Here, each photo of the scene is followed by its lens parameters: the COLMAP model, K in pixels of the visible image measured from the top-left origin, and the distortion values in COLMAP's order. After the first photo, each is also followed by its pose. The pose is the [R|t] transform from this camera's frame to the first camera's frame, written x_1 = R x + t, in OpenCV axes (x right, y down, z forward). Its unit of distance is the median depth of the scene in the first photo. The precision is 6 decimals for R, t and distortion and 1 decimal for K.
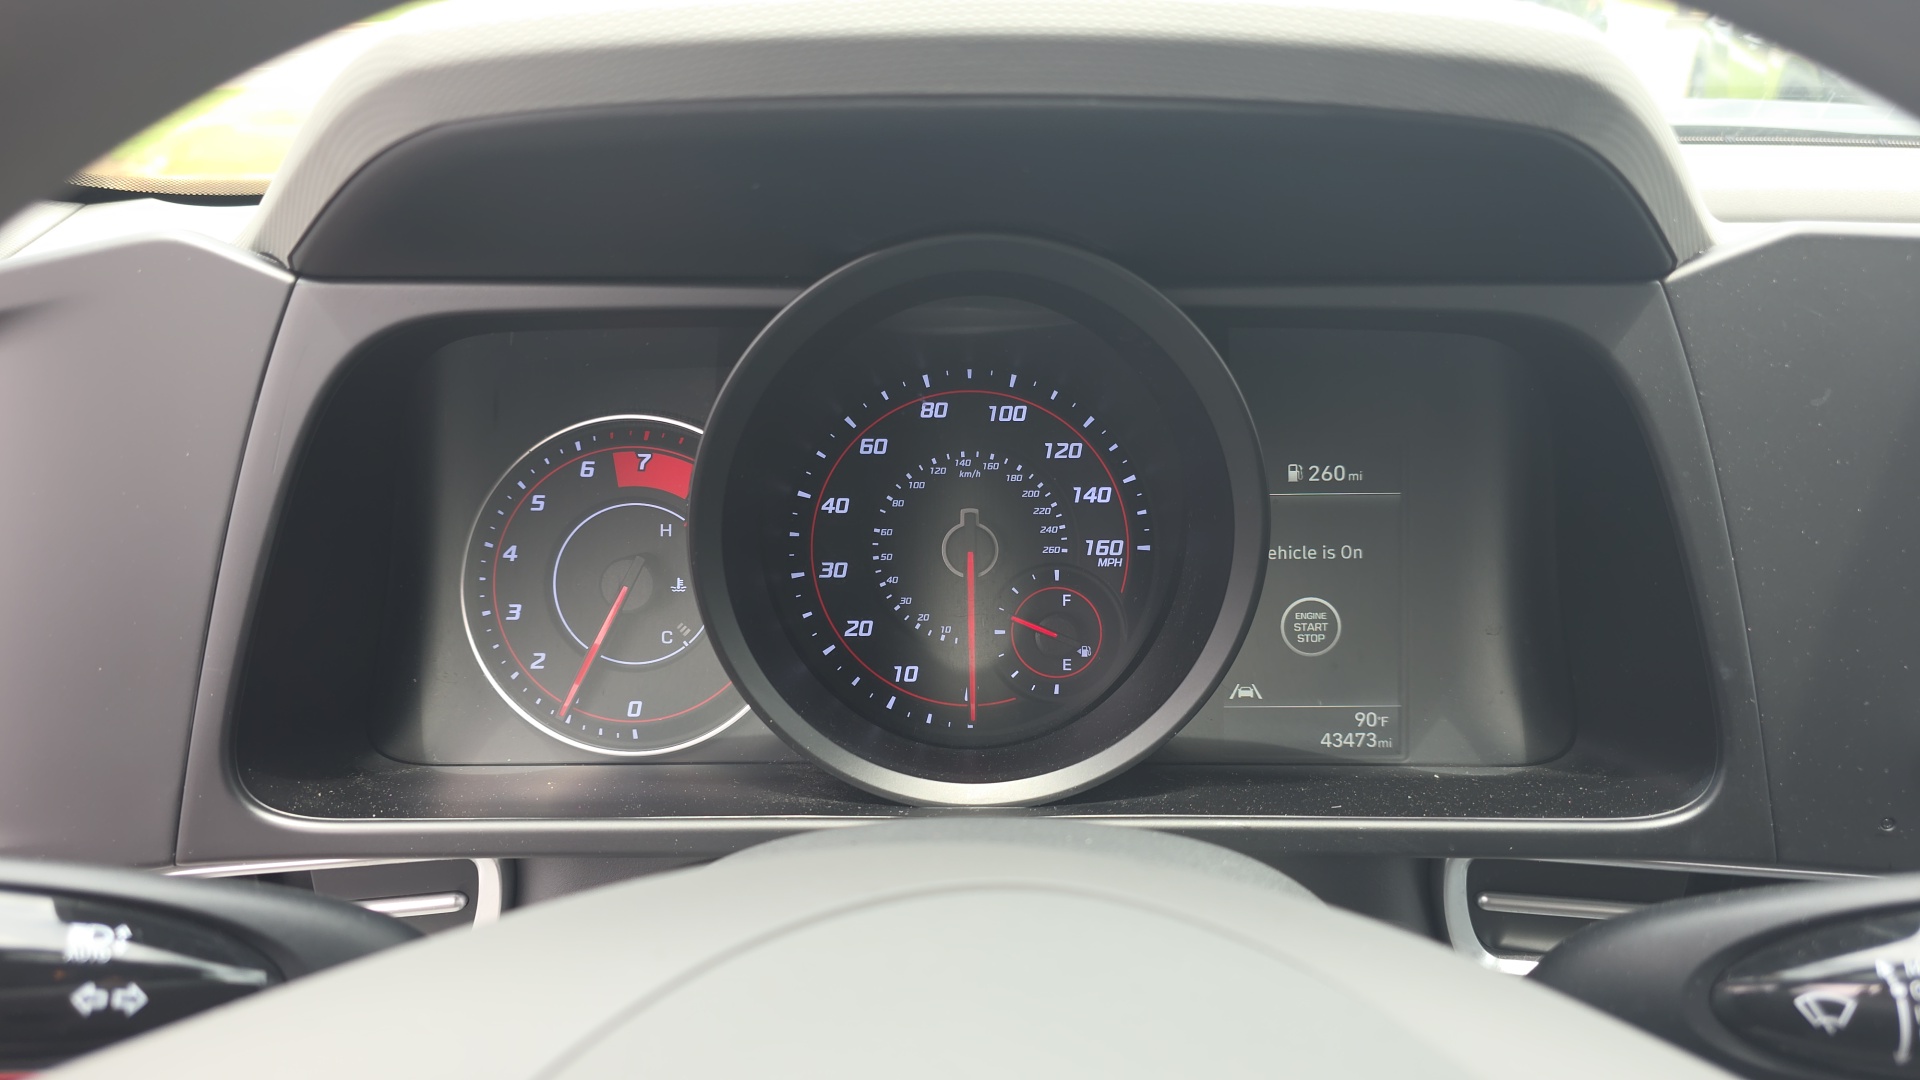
lens RADIAL K [[1301.5, 0, 954.8], [0, 1301.5, 529.7], [0, 0, 1]] dist [0.053143, -0.059189]
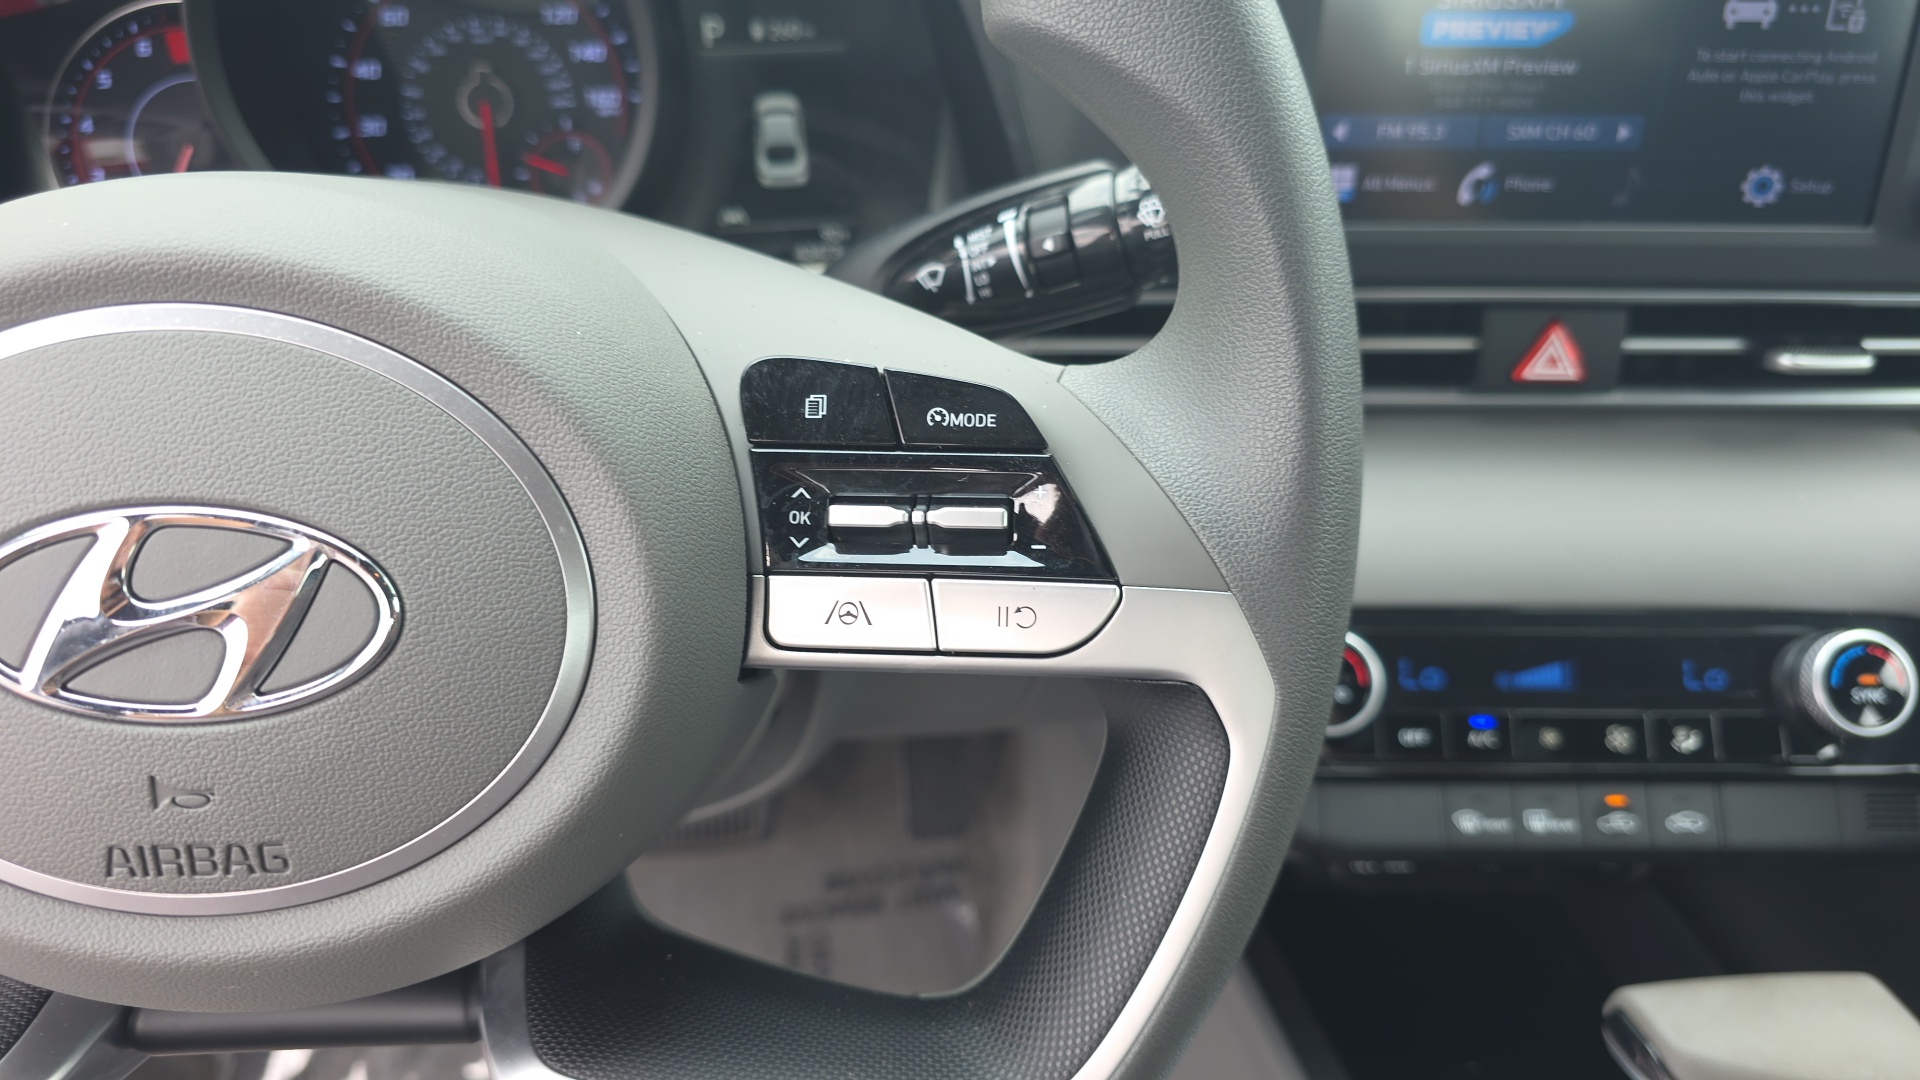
lens RADIAL K [[1355.0, 0, 932.8], [0, 1355.0, 522.9], [0, 0, 1]] dist [0.009513, -0.037258]
pose [[0.989588, -0.078099, 0.120898, 0.235528], [0.055583, 0.982184, 0.179515, 0.192400], [-0.132764, -0.170926, 0.976298, -0.339761]]
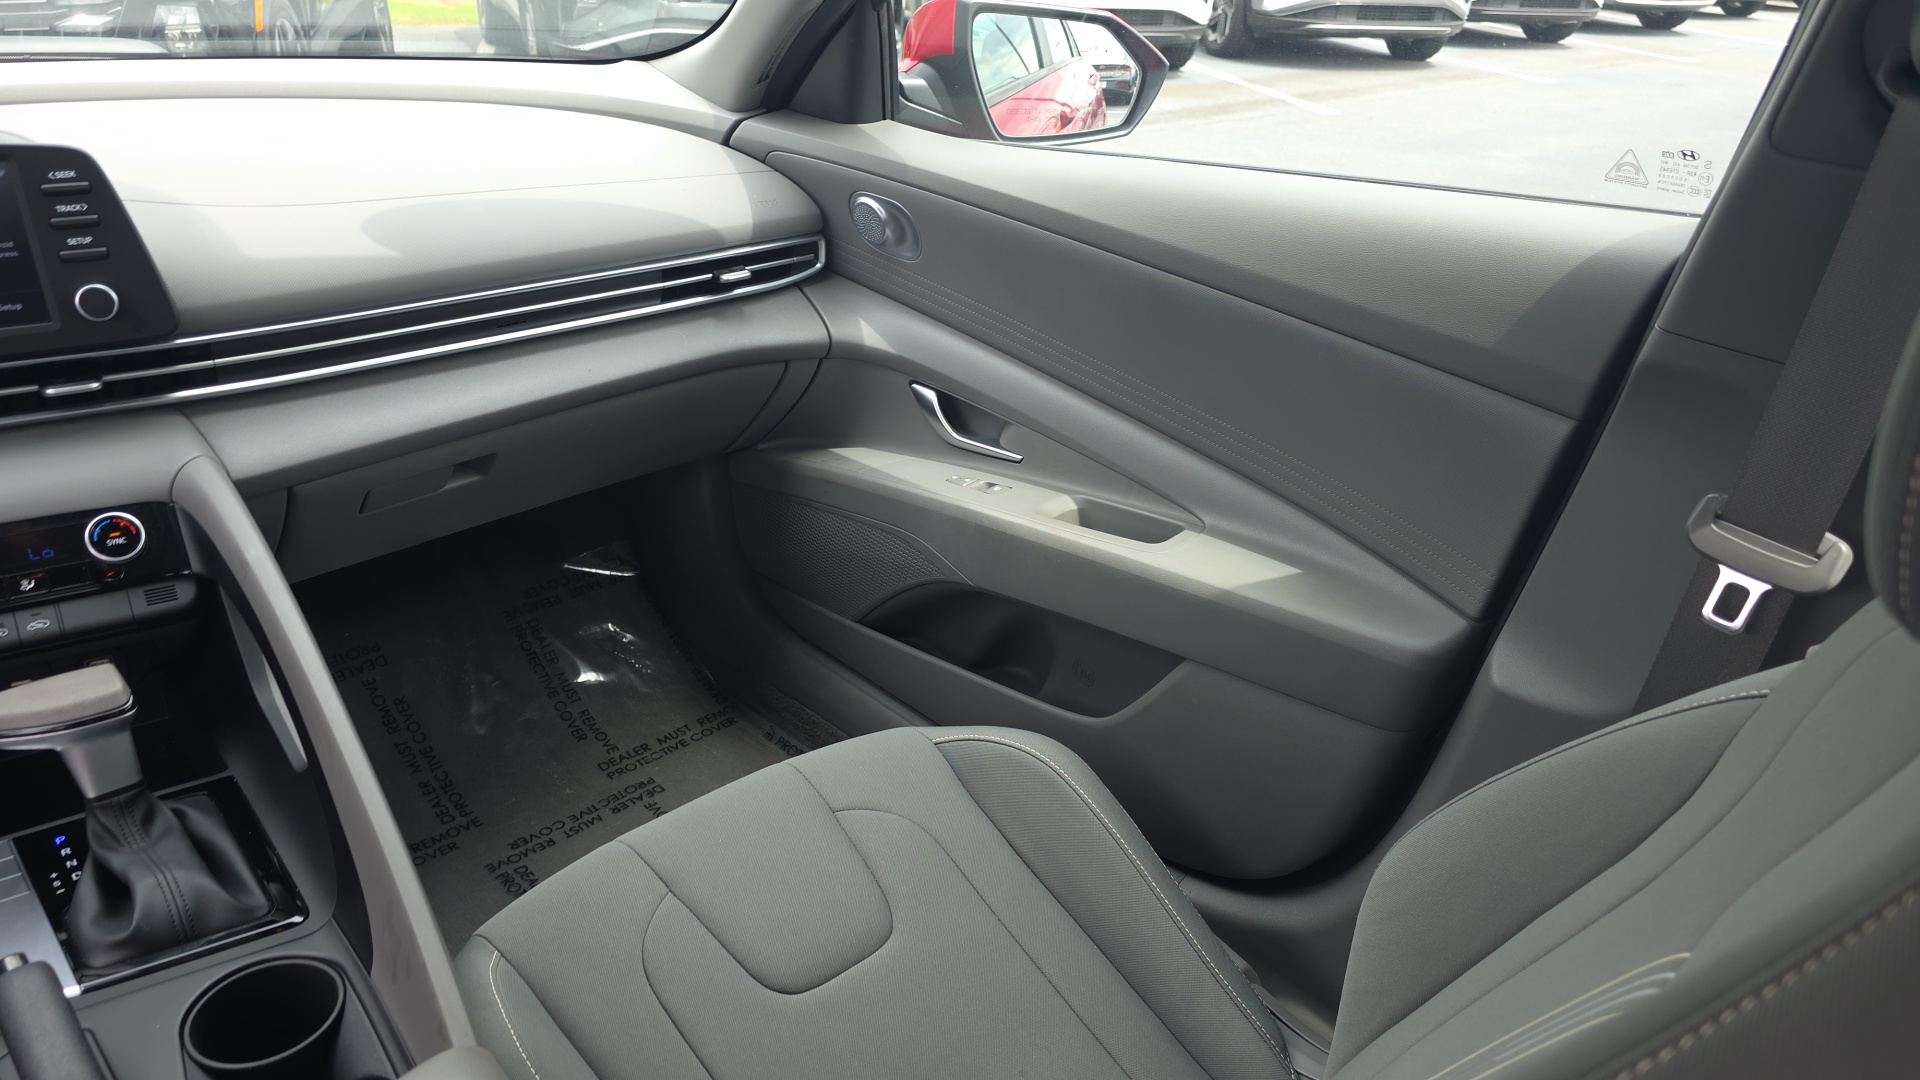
lens RADIAL K [[1301.5, 0, 978.6], [0, 1301.5, 555.1], [0, 0, 1]] dist [0.053143, -0.059189]
pose [[0.725064, -0.284196, 0.627308, 0.780571], [0.194542, 0.958306, 0.209293, 0.415283], [-0.660633, -0.029713, 0.750121, -2.074696]]
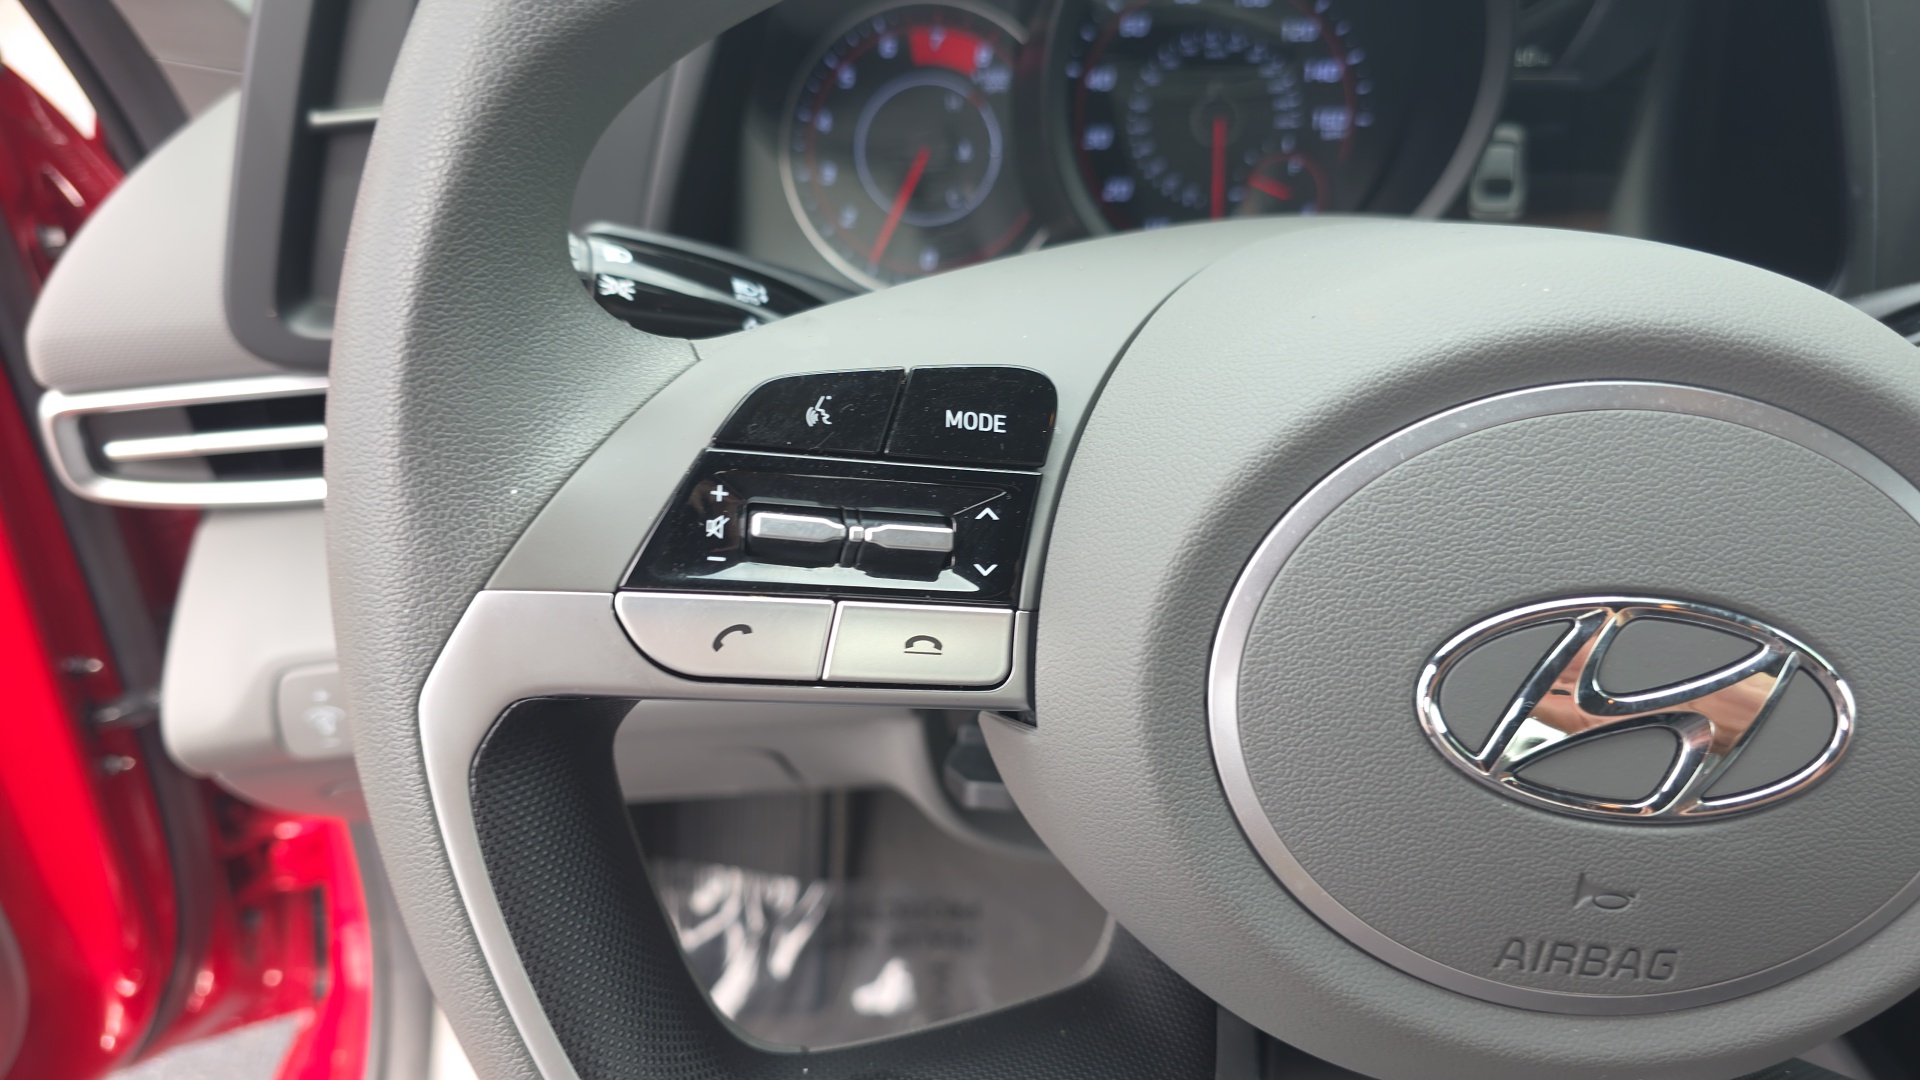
lens RADIAL K [[1354.5, 0, 952.1], [0, 1354.5, 573.3], [0, 0, 1]] dist [0.000628, -0.024793]
pose [[0.999989, 0.004295, 0.001915, -0.224357], [-0.004606, 0.976693, 0.214594, 0.151916], [-0.000949, -0.214600, 0.976702, -0.274544]]
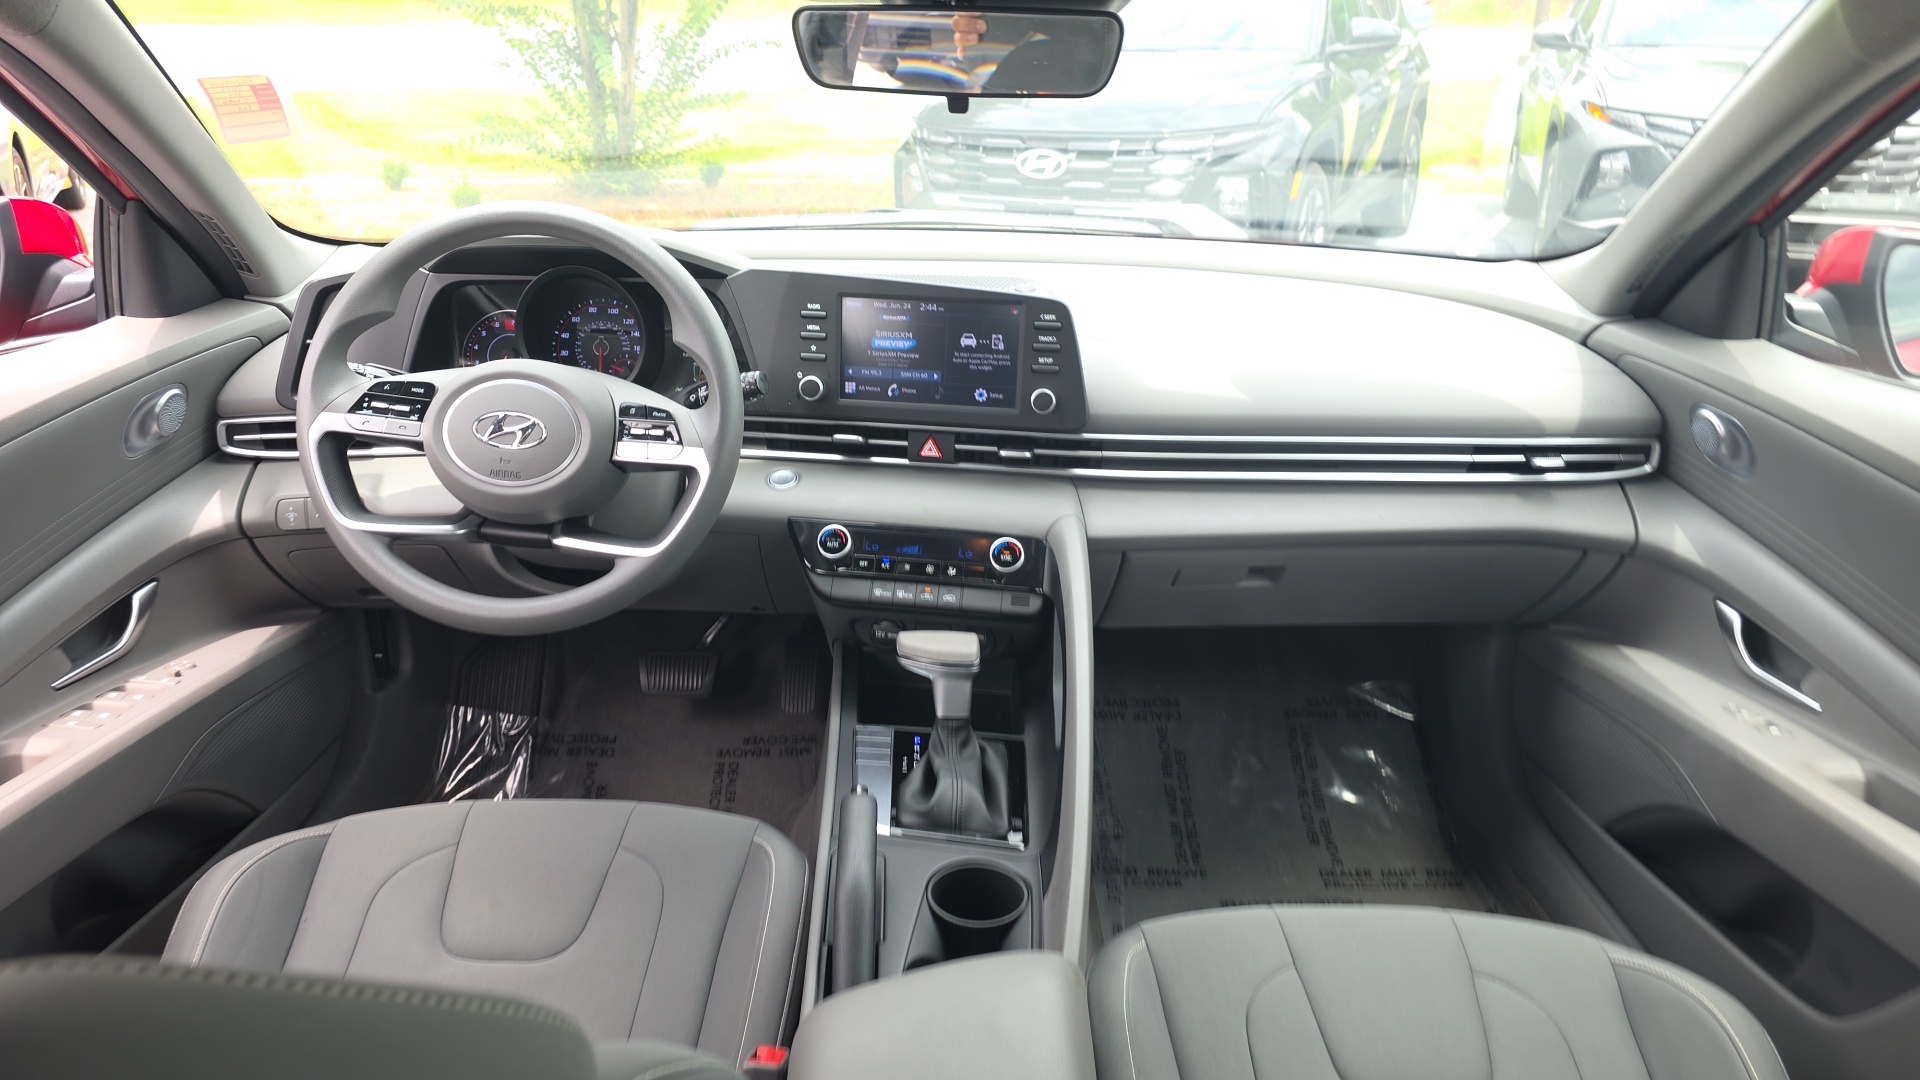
lens RADIAL K [[1301.5, 0, 937.5], [0, 1301.5, 509.0], [0, 0, 1]] dist [0.053143, -0.059189]
pose [[0.999874, 0.012397, 0.009942, 0.924836], [-0.012336, 0.999905, -0.006218, 0.477831], [-0.010018, 0.006094, 0.999931, -2.685922]]
